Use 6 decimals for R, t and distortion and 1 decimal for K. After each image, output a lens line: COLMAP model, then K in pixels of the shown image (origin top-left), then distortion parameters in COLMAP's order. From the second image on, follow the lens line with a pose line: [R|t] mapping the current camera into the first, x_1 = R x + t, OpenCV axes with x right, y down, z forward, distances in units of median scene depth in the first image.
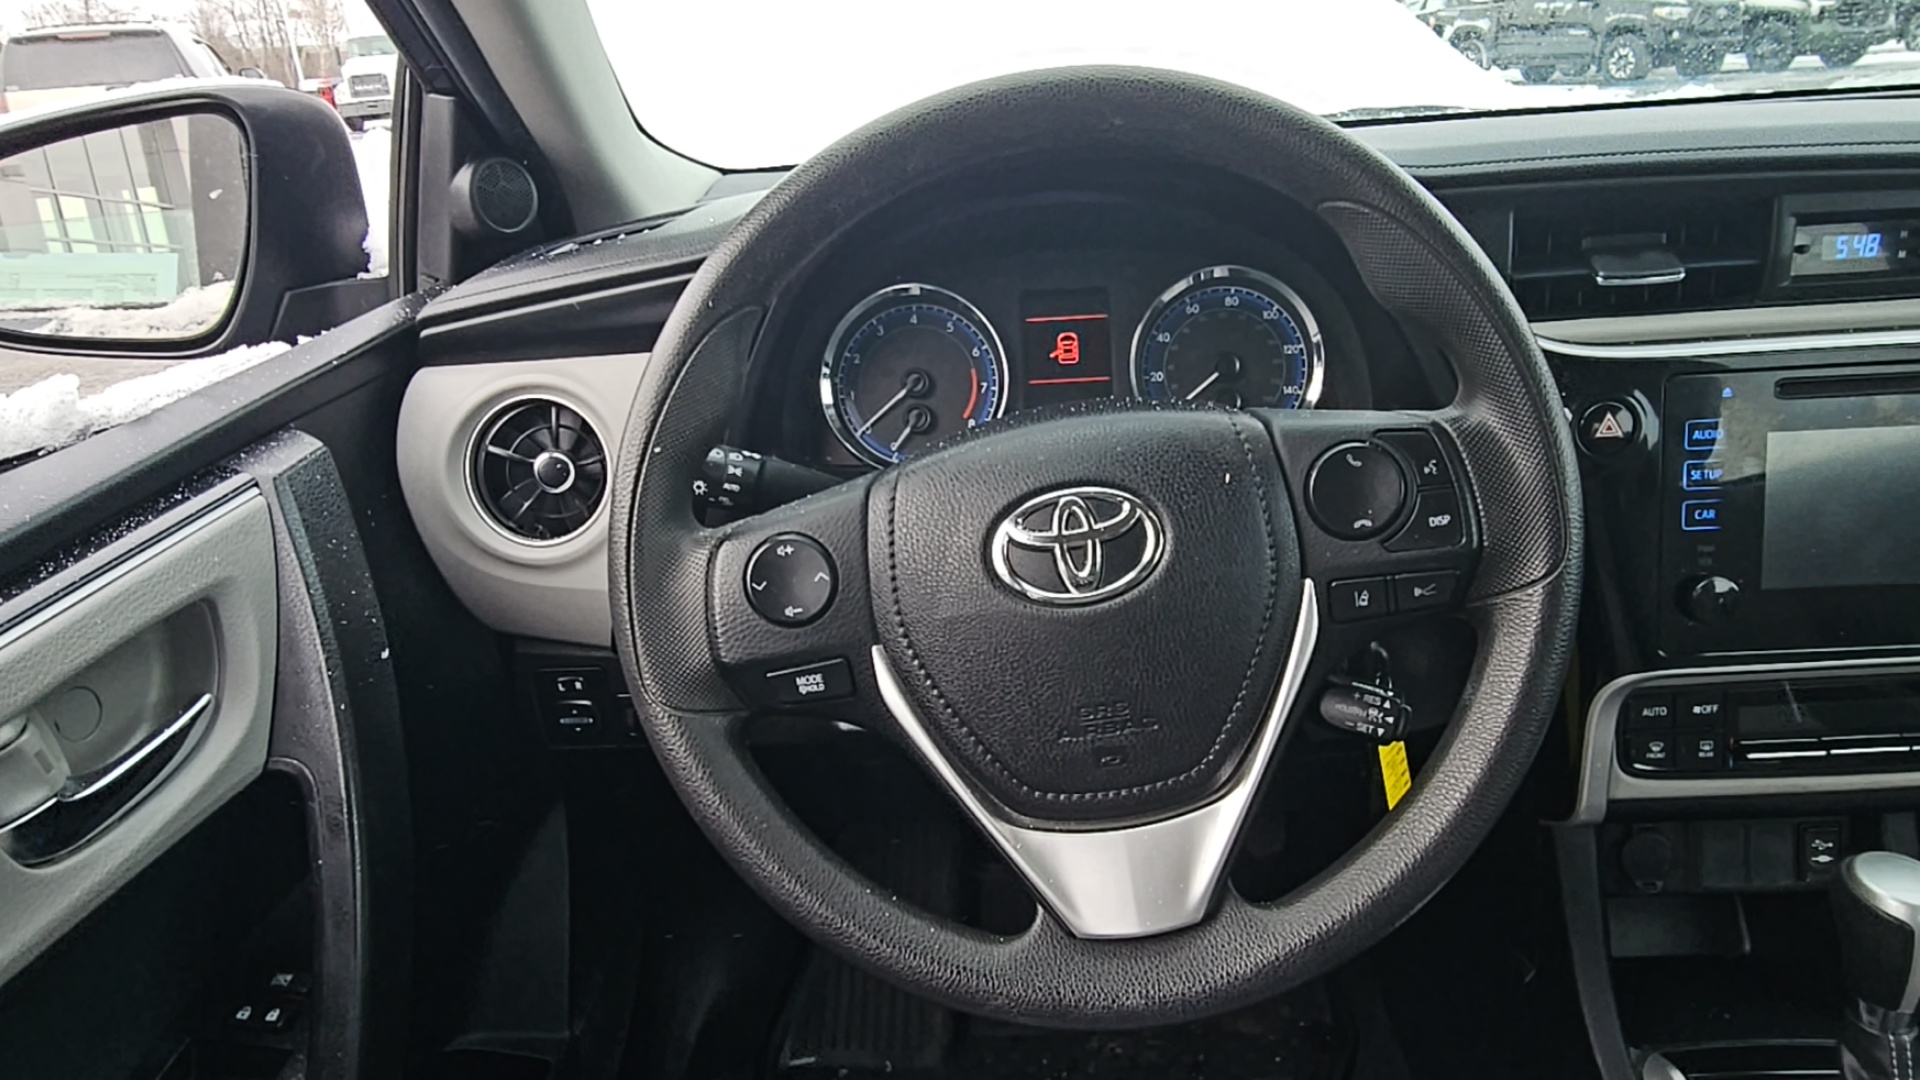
lens RADIAL K [[1208.0, 0, 964.7], [0, 1208.0, 548.9], [0, 0, 1]] dist [0.004074, -0.002925]
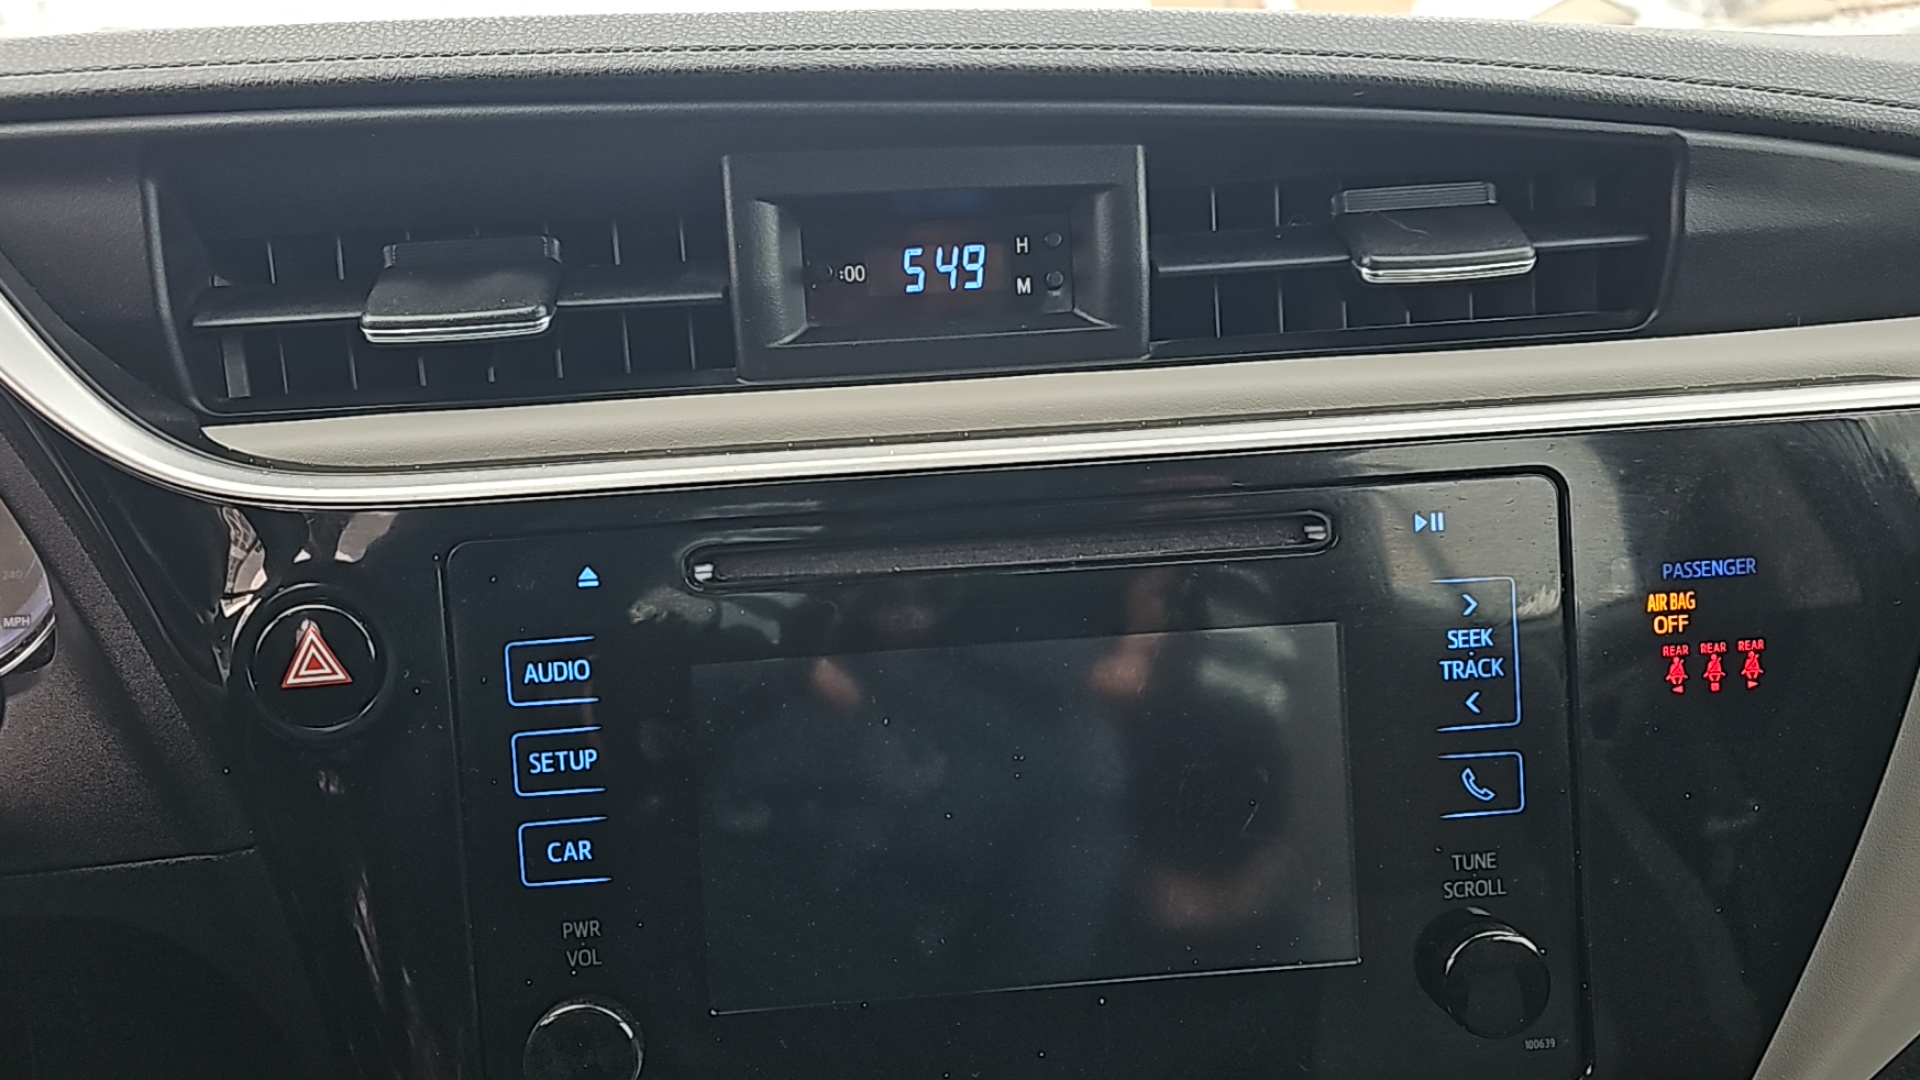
lens RADIAL K [[1367.5, 0, 955.5], [0, 1367.5, 551.6], [0, 0, 1]] dist [0.082160, -0.062325]
pose [[0.992626, -0.013756, 0.120438, 0.695351], [0.025093, 0.995338, -0.093129, -0.087329], [-0.118596, 0.095464, 0.988343, 0.476504]]
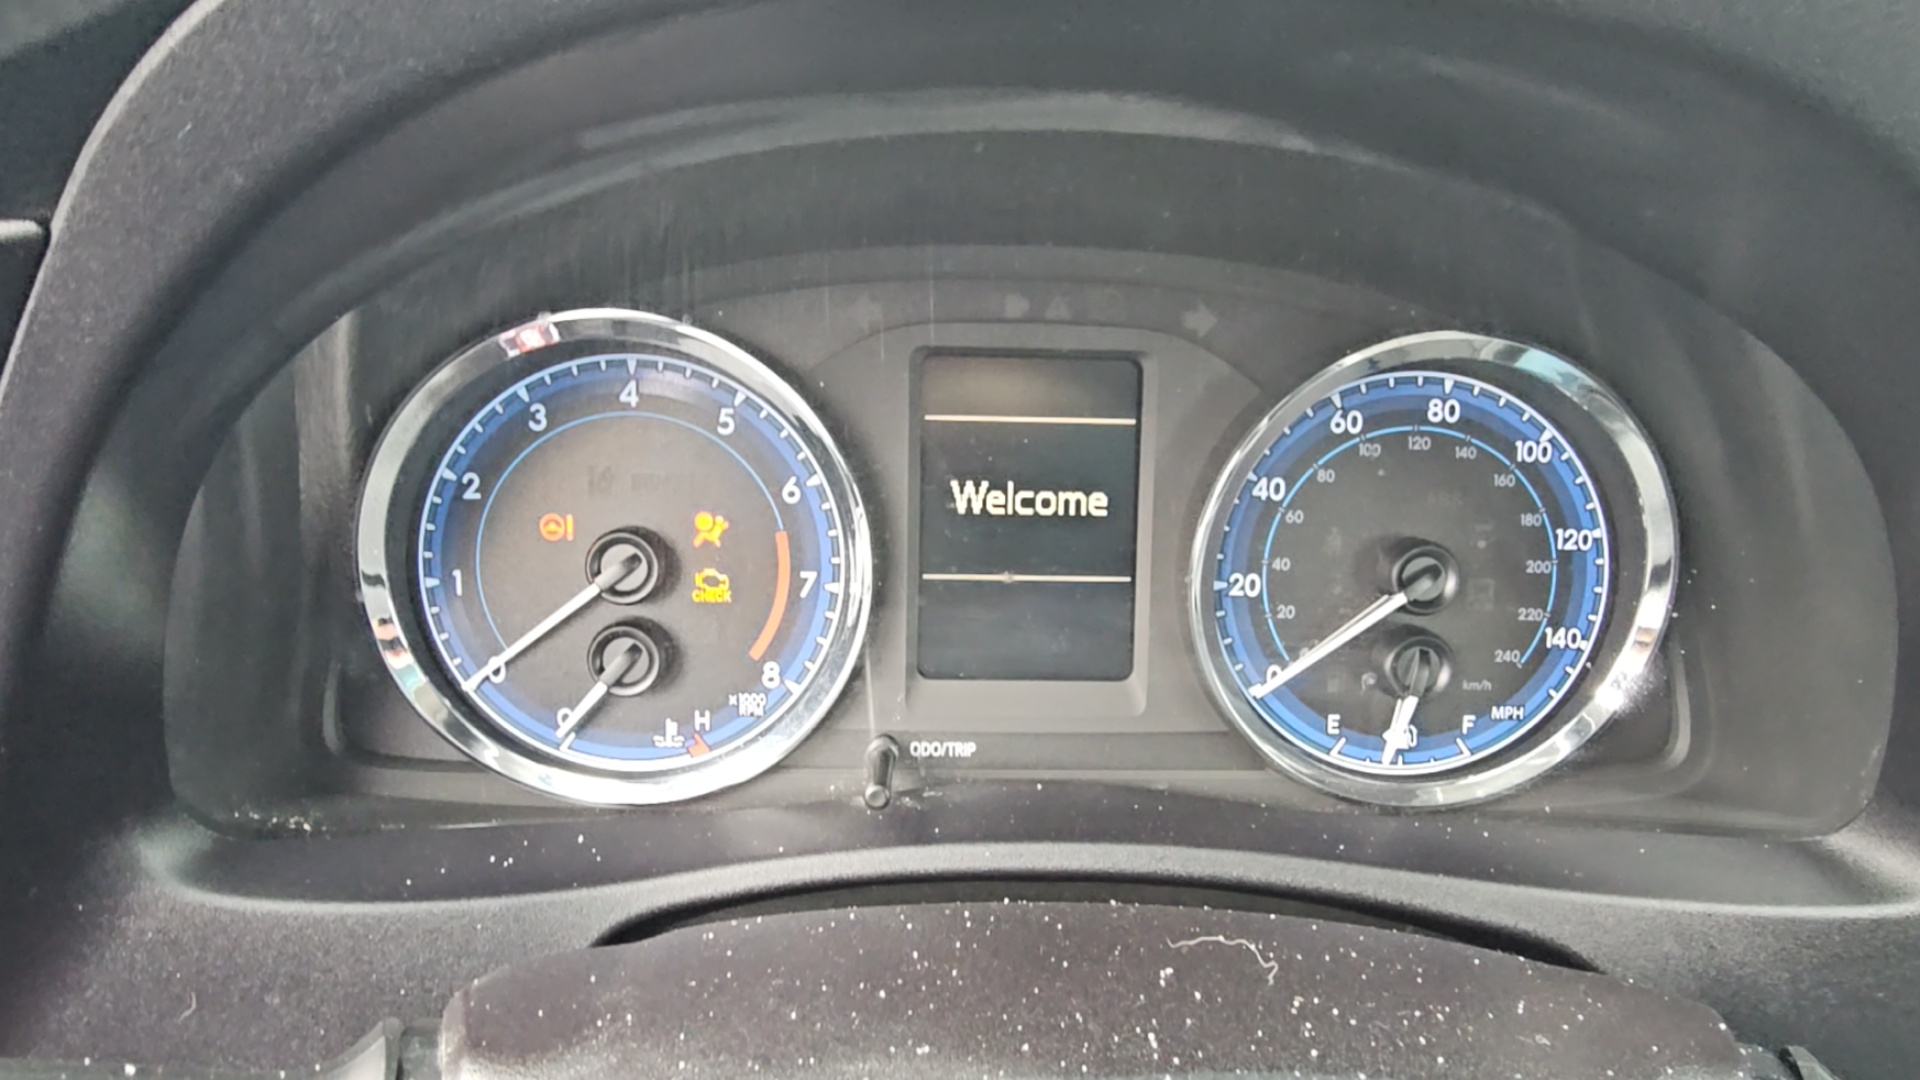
lens RADIAL K [[1232.9, 0, 954.5], [0, 1232.9, 550.8], [0, 0, 1]] dist [0.003937, 0.001348]
pose [[0.990990, 0.051376, 0.123688, 0.016481], [-0.060675, 0.995512, 0.072630, -0.218978], [-0.119402, -0.079480, 0.989660, 0.751724]]
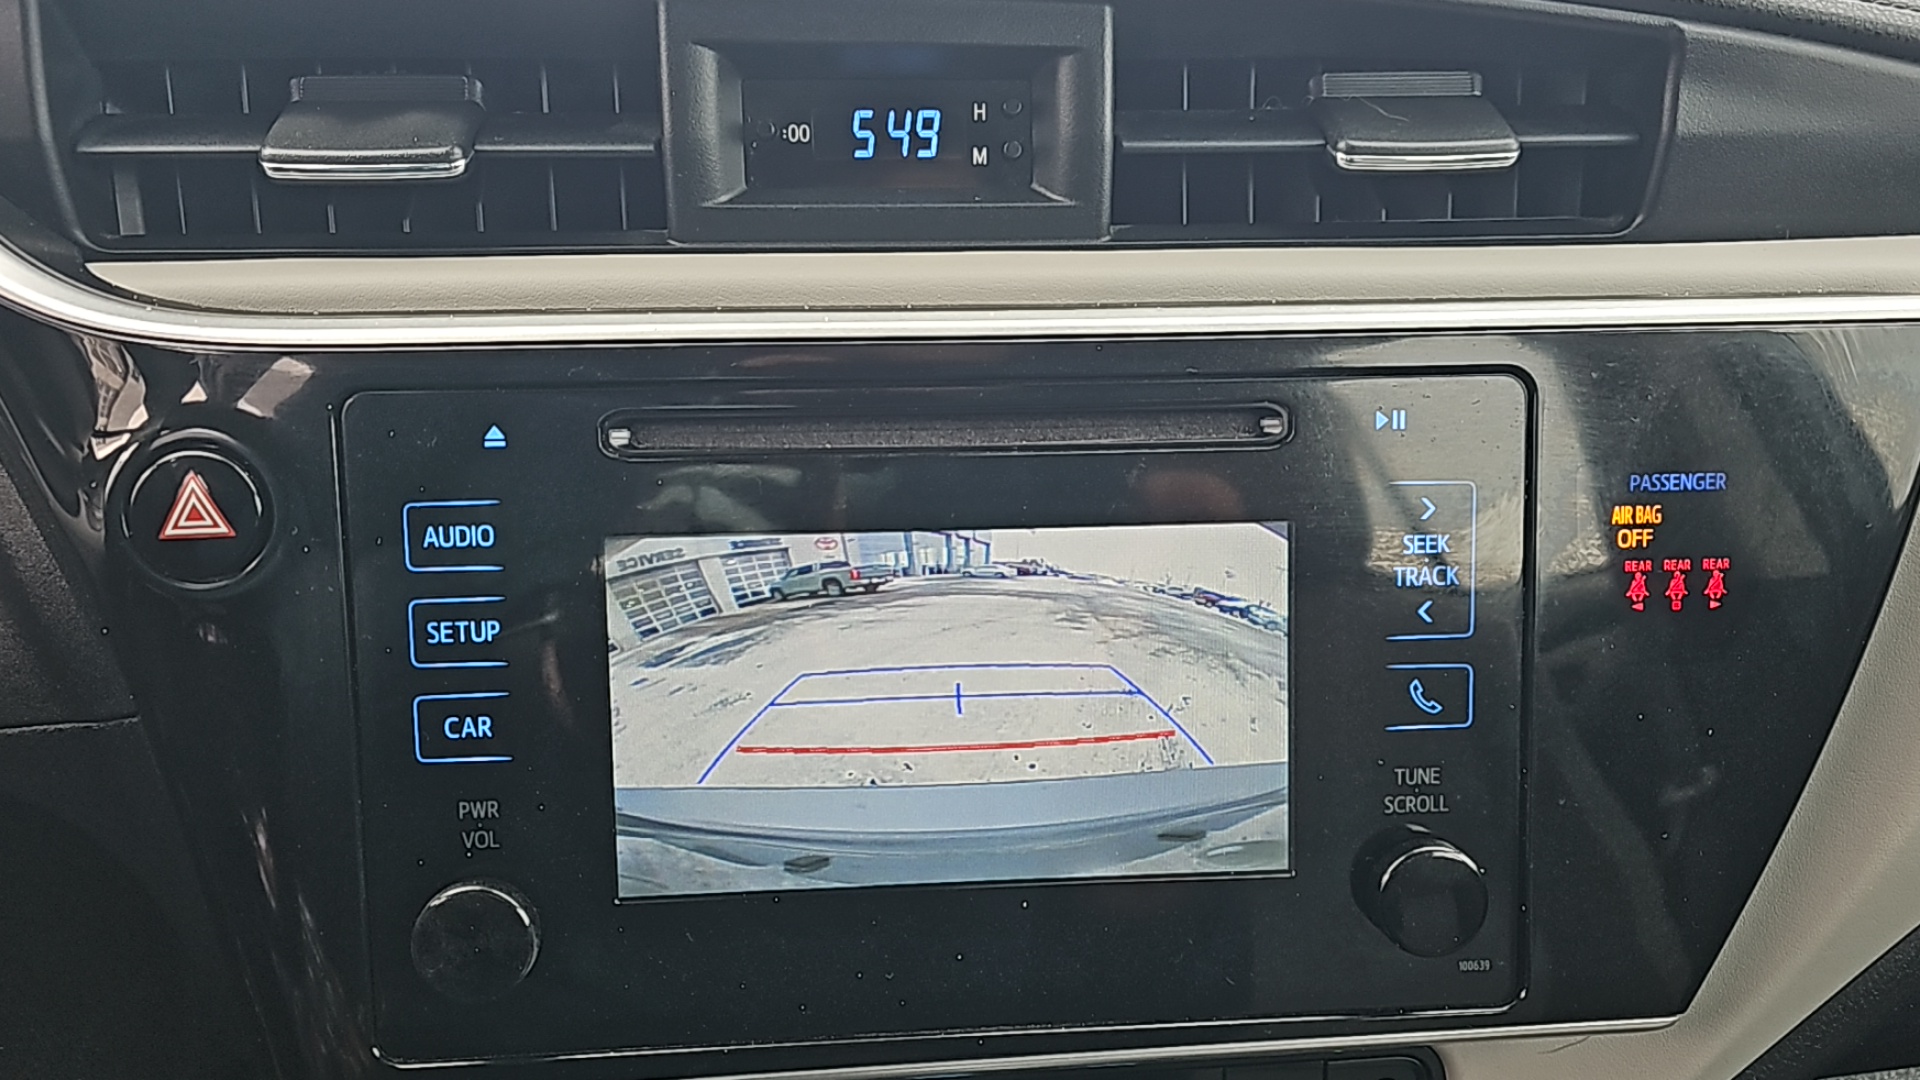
lens RADIAL K [[1367.5, 0, 965.1], [0, 1367.5, 565.3], [0, 0, 1]] dist [0.082160, -0.062325]
pose [[0.989993, 0.022803, 0.139264, 0.716775], [-0.015107, 0.998312, -0.056073, -0.060407], [-0.140308, 0.053408, 0.988666, 0.504018]]
